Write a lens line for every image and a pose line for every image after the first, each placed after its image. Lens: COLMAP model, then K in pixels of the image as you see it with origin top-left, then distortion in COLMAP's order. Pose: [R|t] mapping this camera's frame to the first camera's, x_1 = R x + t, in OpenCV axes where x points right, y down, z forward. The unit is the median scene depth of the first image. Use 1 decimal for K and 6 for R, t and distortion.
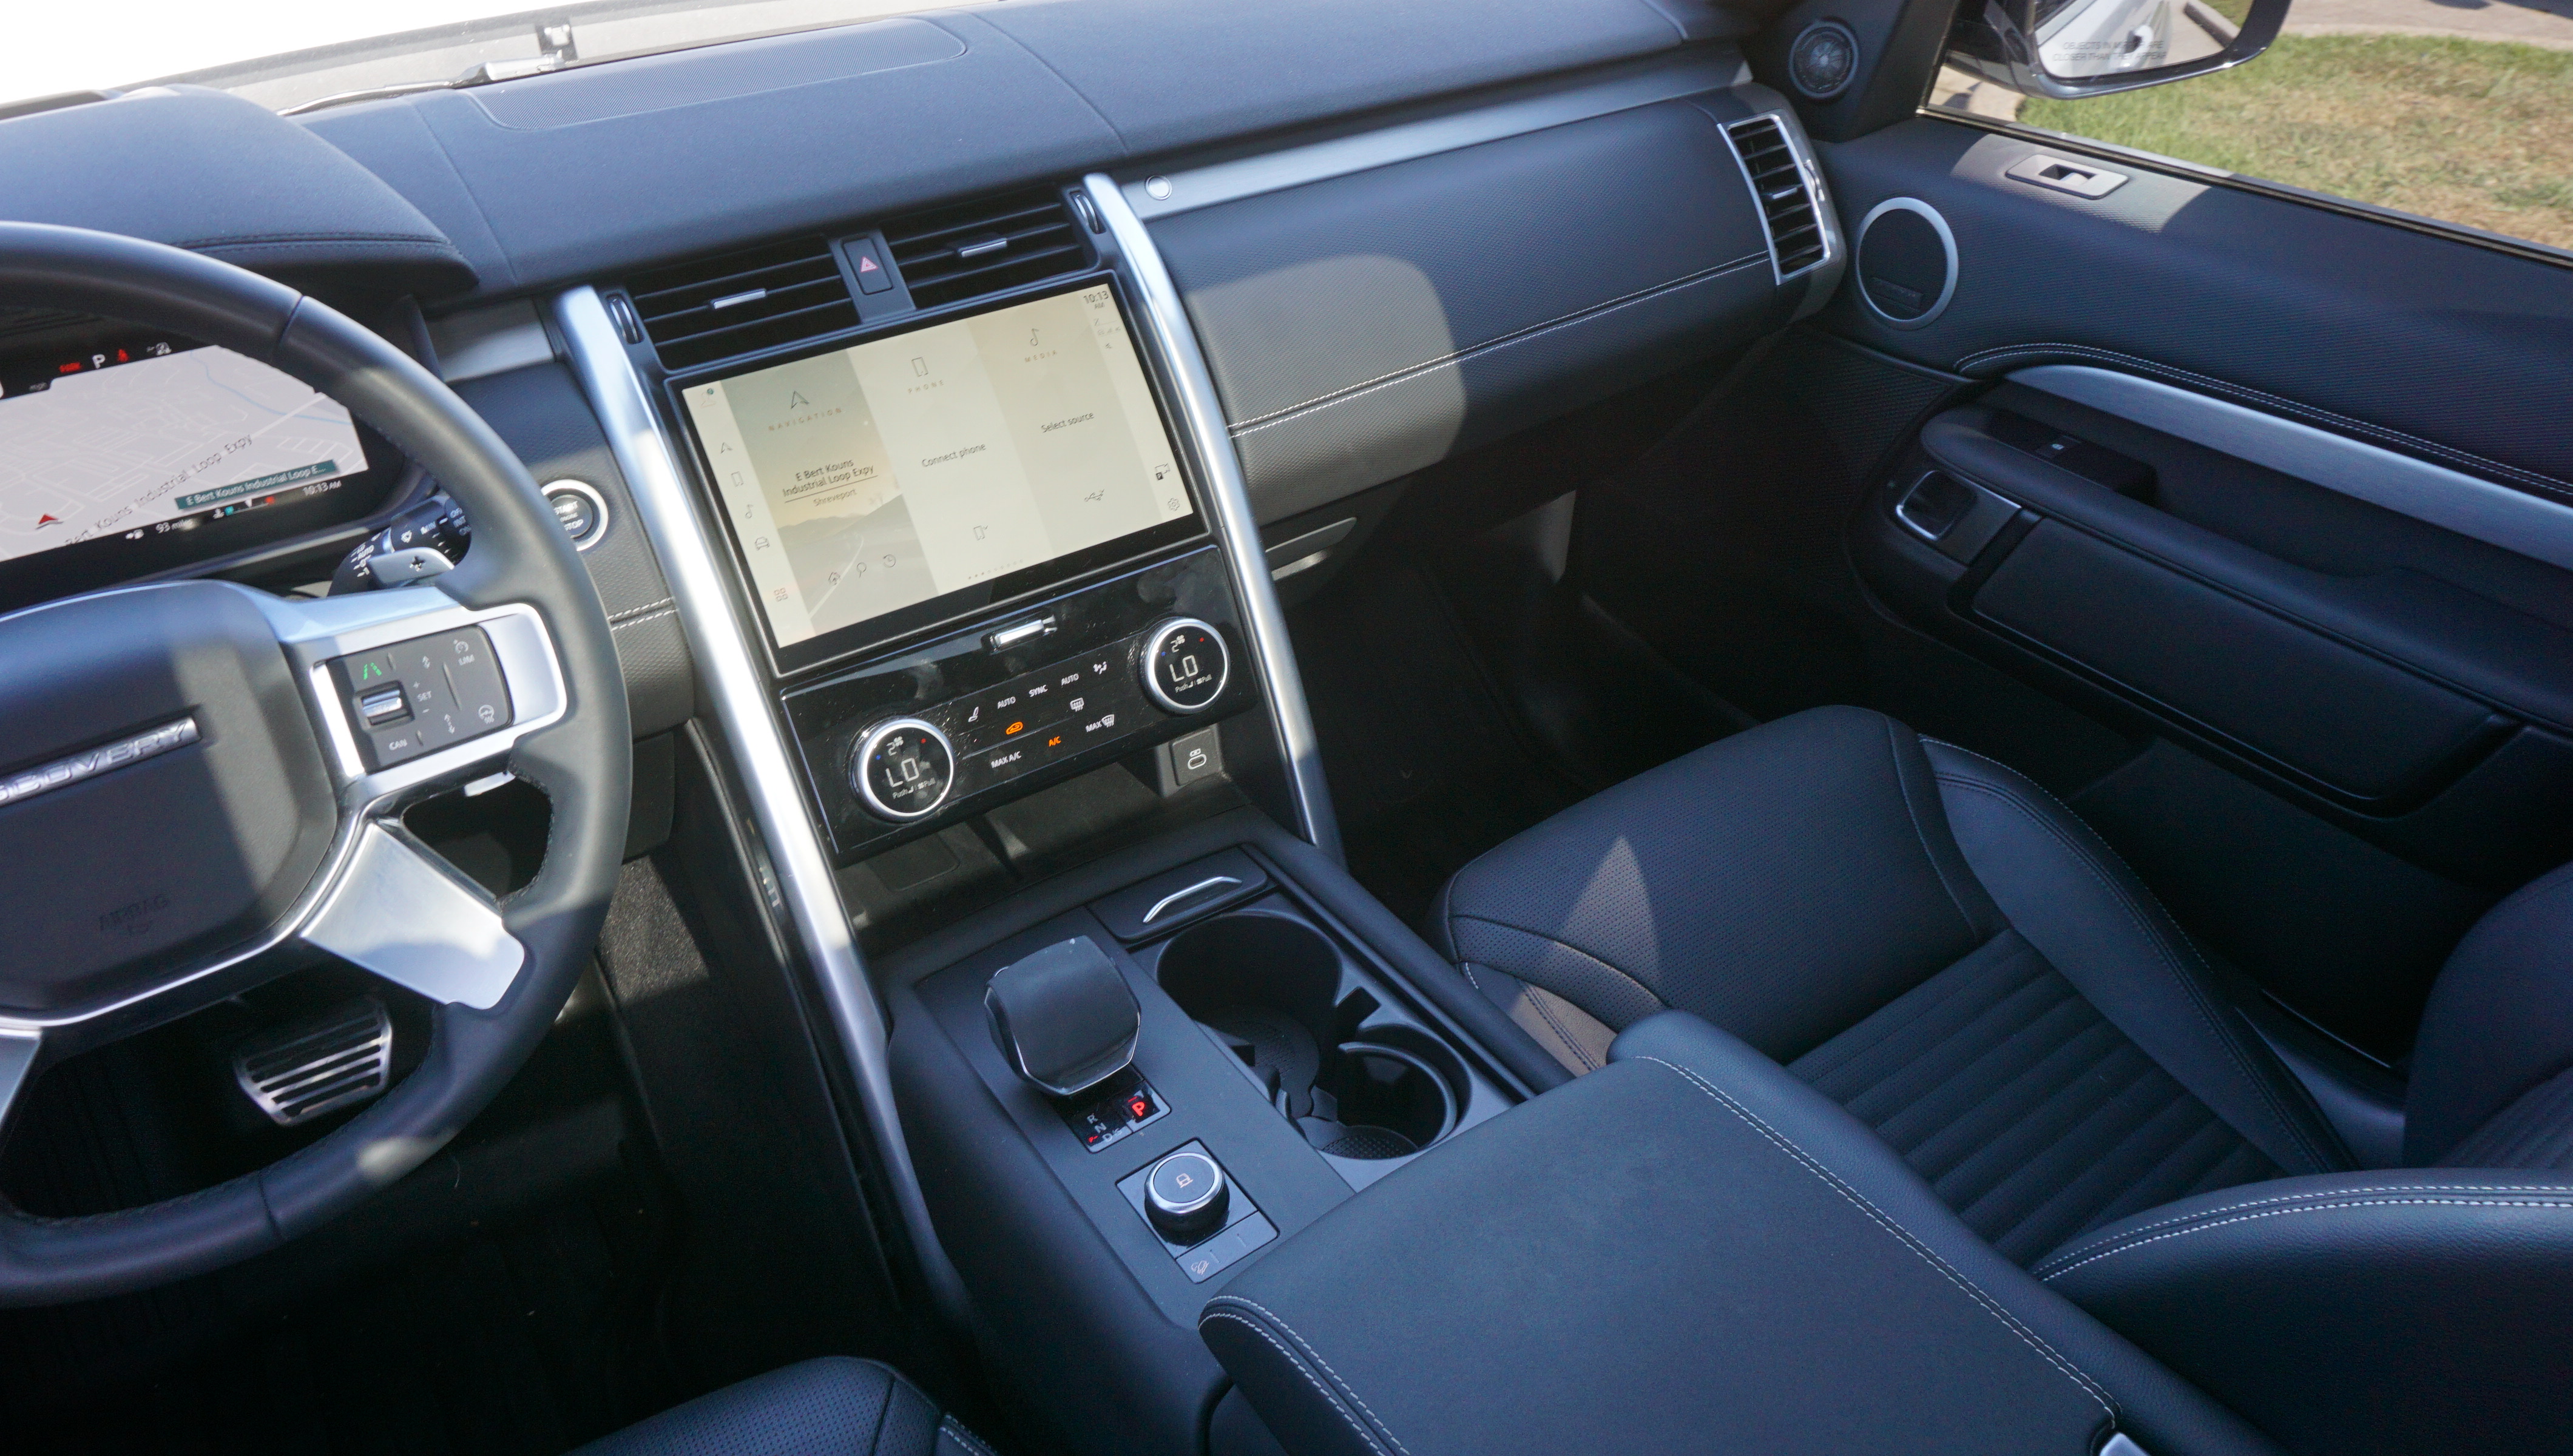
lens RADIAL K [[1733.3, 0, 1284.9], [0, 1733.3, 718.9], [0, 0, 1]] dist [-0.044356, 0.040177]
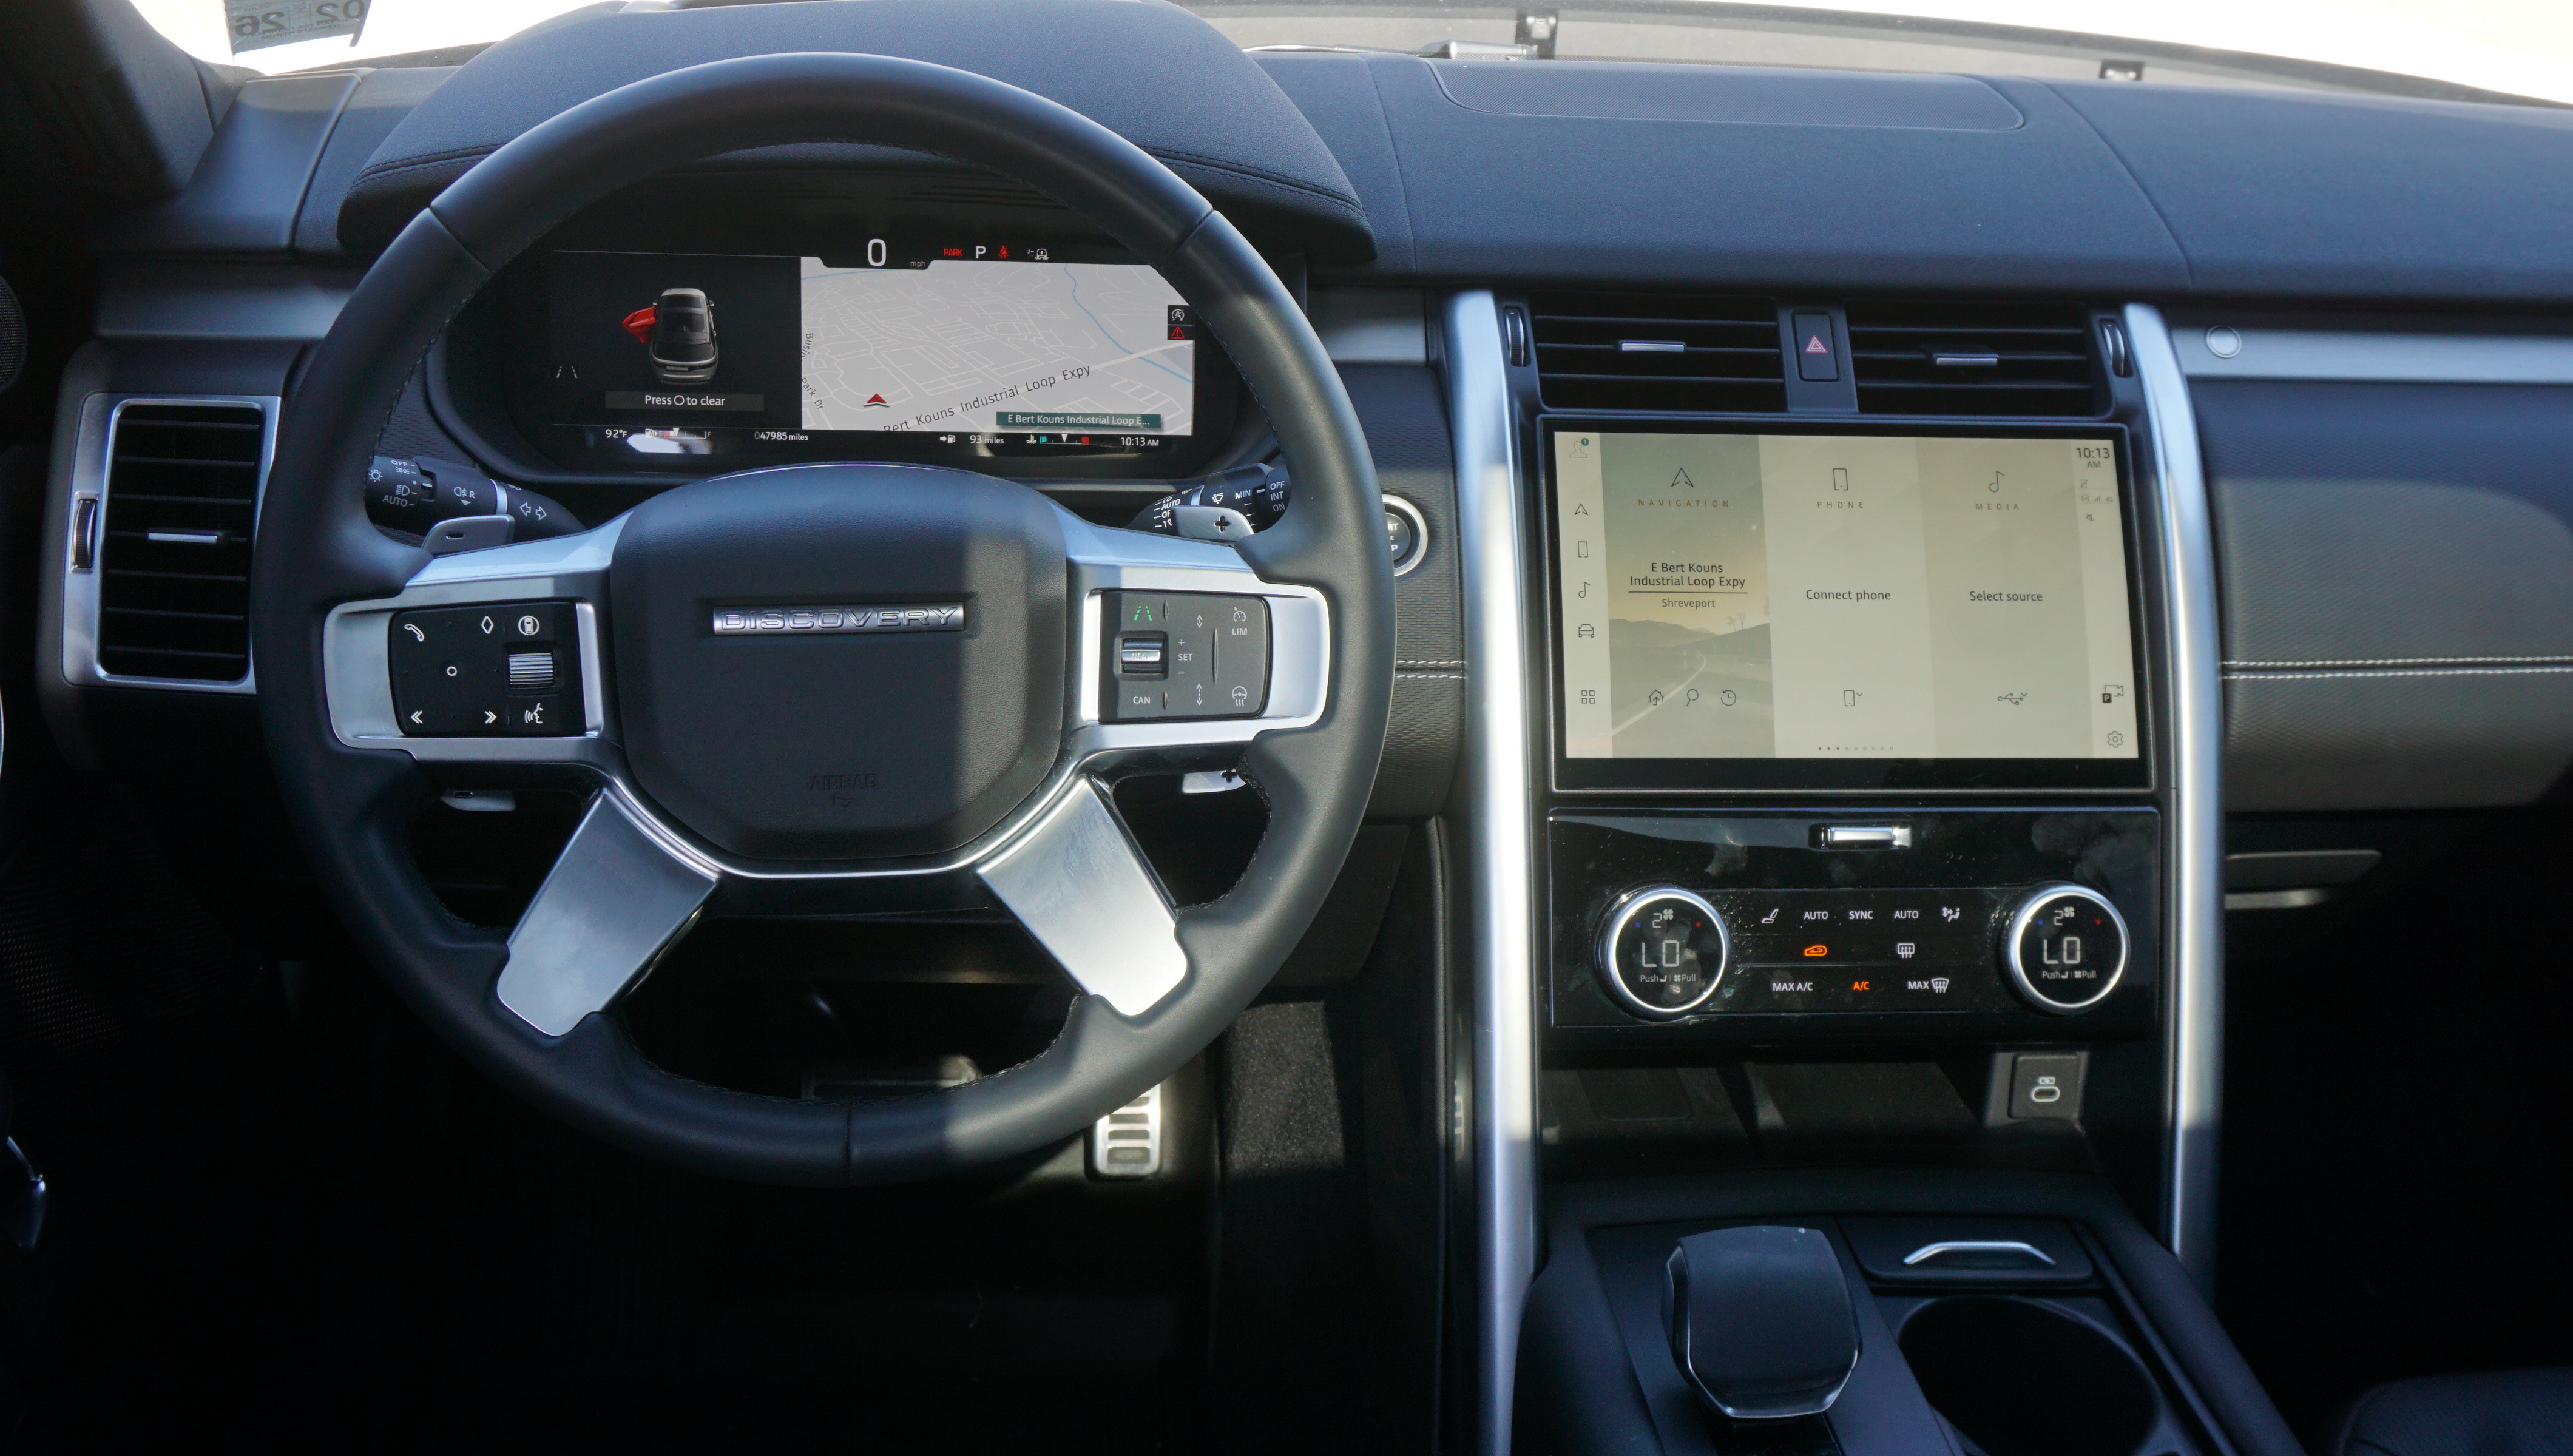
lens RADIAL K [[2548.2, 0, 1299.5], [0, 2548.2, 728.6], [0, 0, 1]] dist [0.007716, 0.000000]
pose [[0.881971, 0.269163, -0.386882, 0.054119], [-0.323992, 0.942417, -0.082939, 0.083193], [0.342281, 0.198497, 0.918392, -0.137975]]
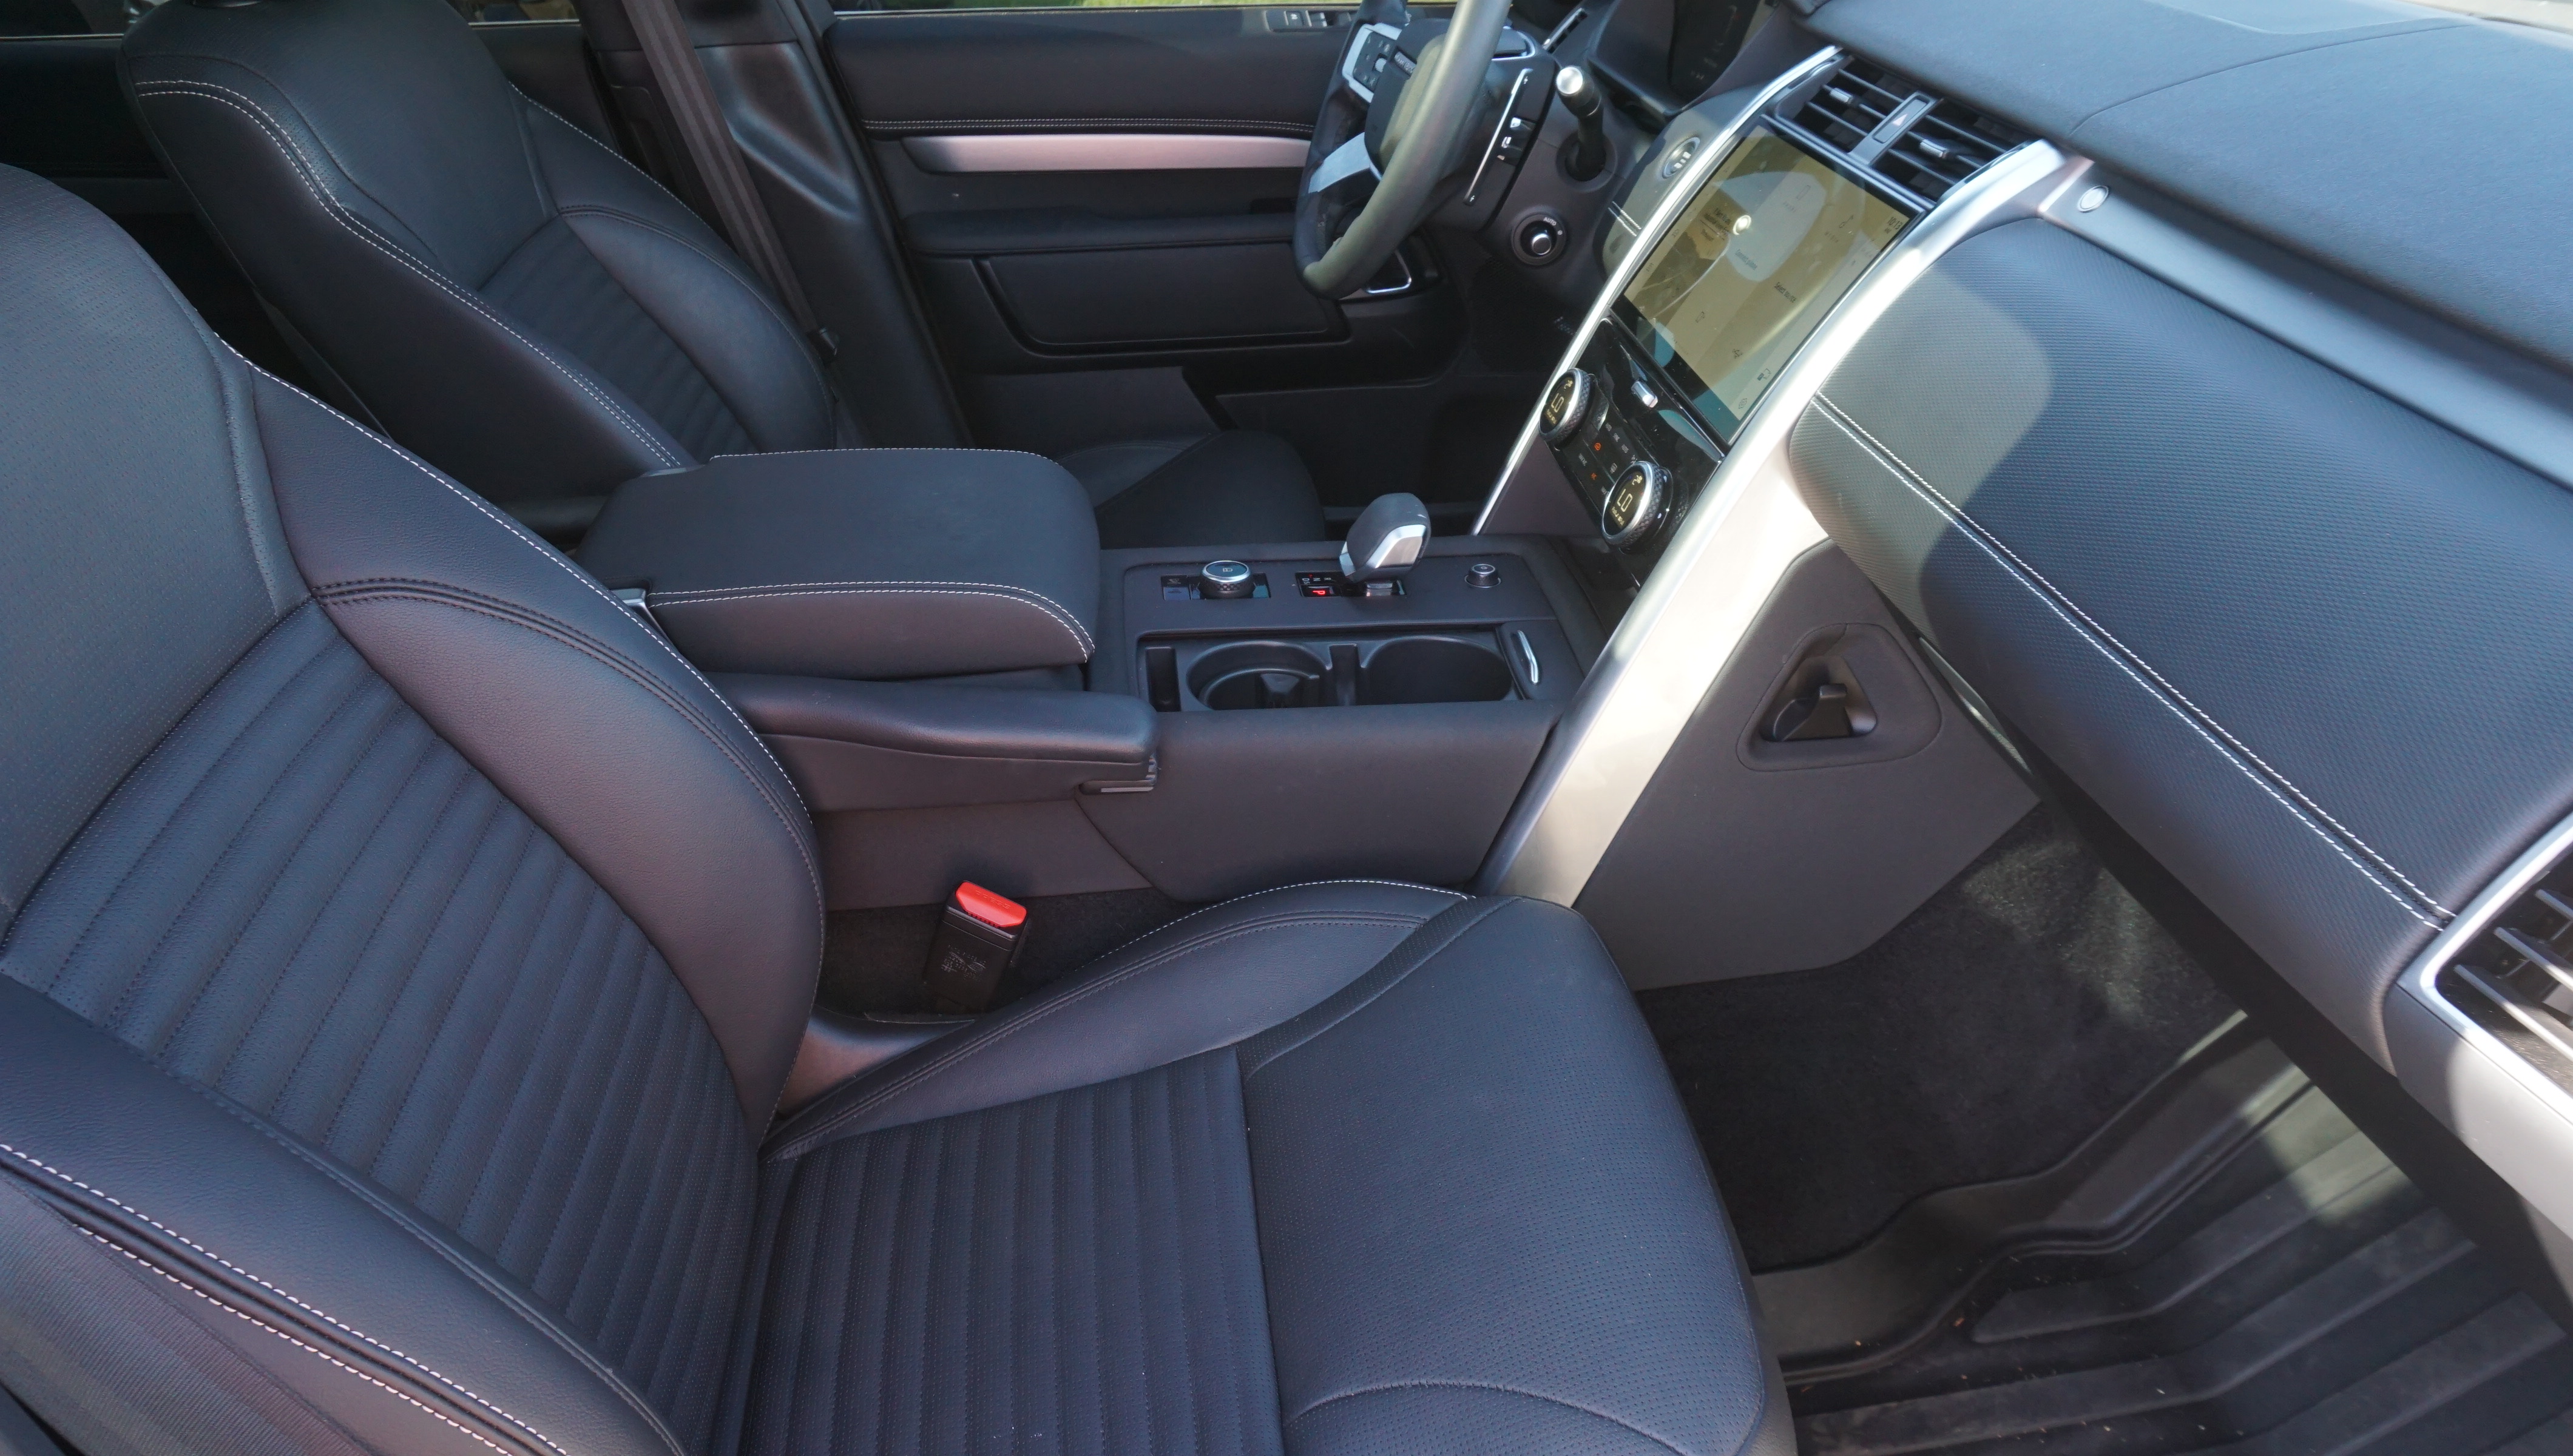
lens RADIAL K [[1733.3, 0, 1296.2], [0, 1733.3, 729.5], [0, 0, 1]] dist [-0.044356, 0.040177]
pose [[-0.465268, 0.477305, -0.745457, 0.983680], [-0.476802, 0.574404, 0.665372, -0.613739], [0.745778, 0.665012, -0.039672, 1.064133]]
